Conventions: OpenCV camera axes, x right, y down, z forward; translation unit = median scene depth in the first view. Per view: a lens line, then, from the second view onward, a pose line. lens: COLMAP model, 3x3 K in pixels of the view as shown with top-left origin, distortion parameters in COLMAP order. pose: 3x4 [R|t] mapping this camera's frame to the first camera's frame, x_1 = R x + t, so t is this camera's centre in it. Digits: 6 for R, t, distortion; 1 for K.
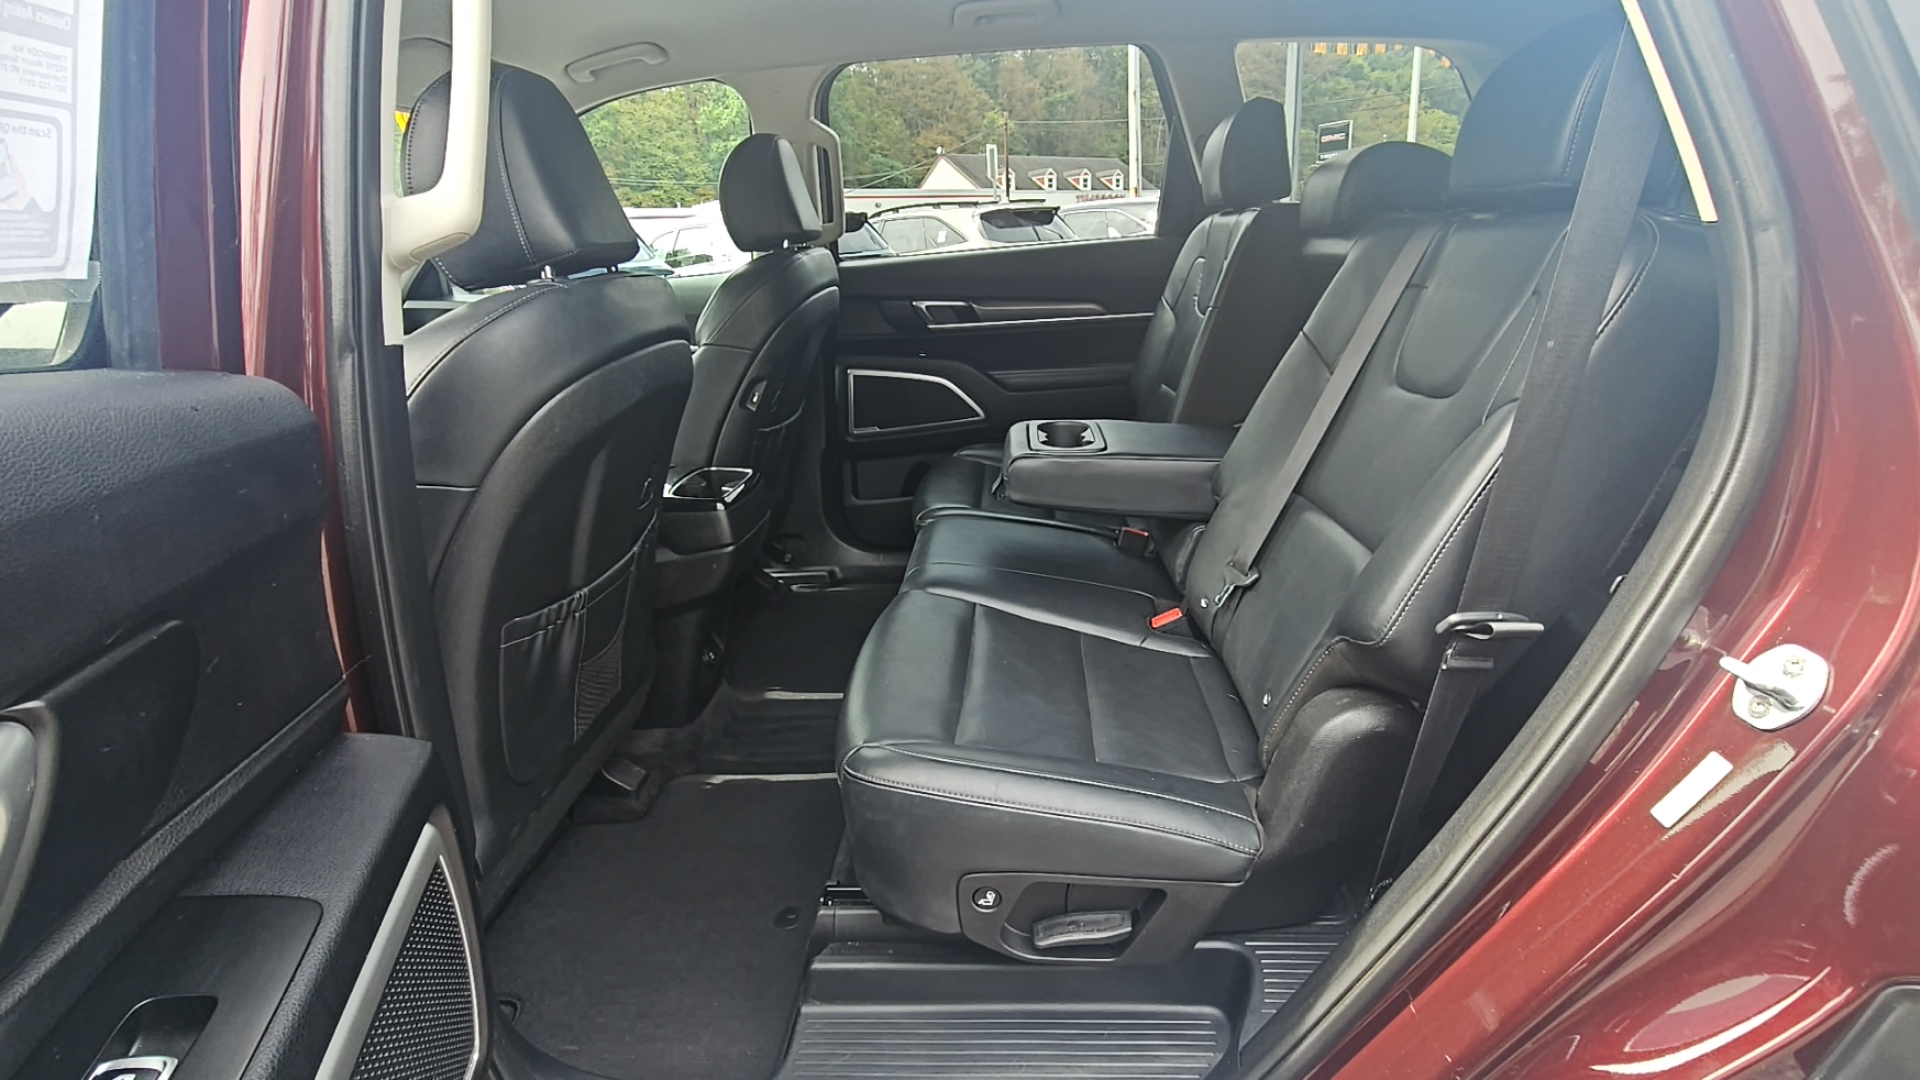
lens RADIAL K [[856.1, 0, 963.2], [0, 856.1, 535.1], [0, 0, 1]] dist [0.016413, -0.011358]
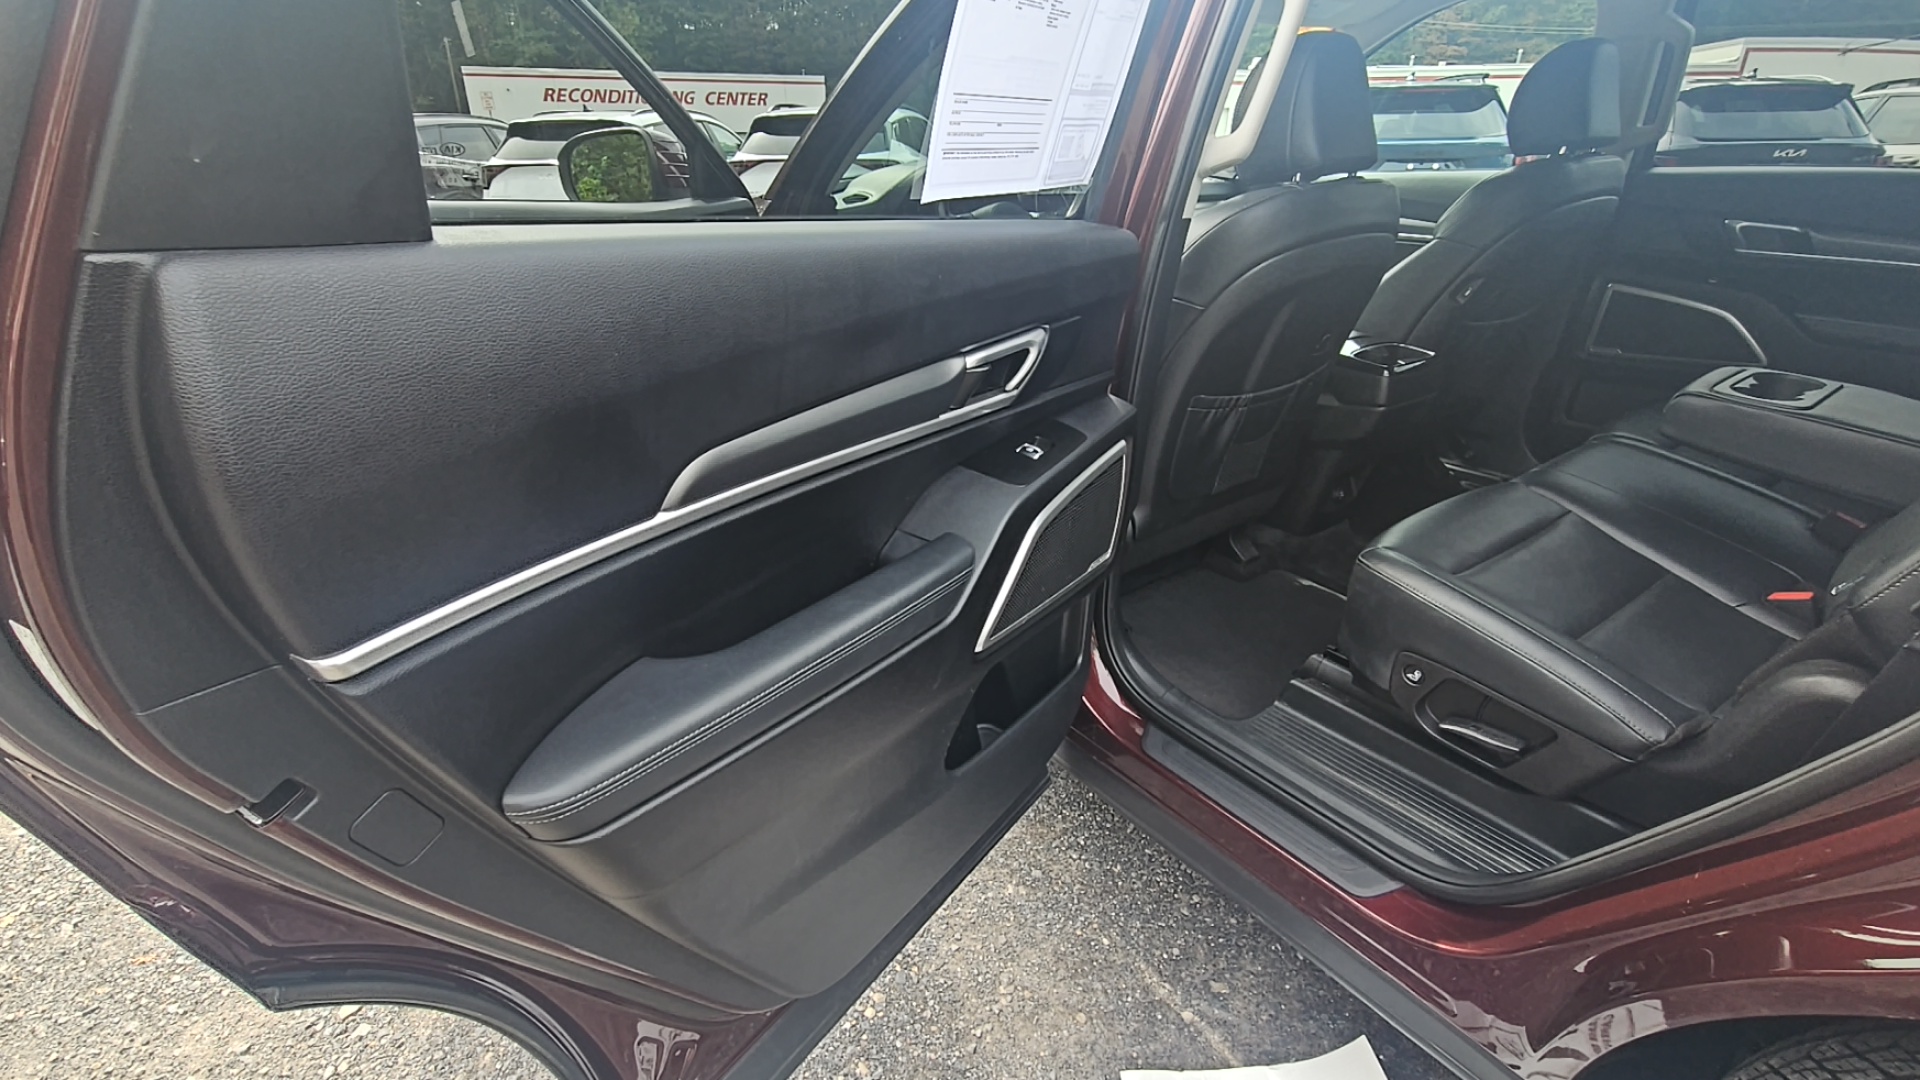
lens RADIAL K [[856.1, 0, 947.6], [0, 856.1, 530.9], [0, 0, 1]] dist [0.016413, -0.011358]
pose [[0.628825, 0.367674, -0.685124, 0.269920], [-0.272408, 0.929464, 0.248777, 0.045331], [0.728267, 0.030196, 0.684628, -0.322609]]
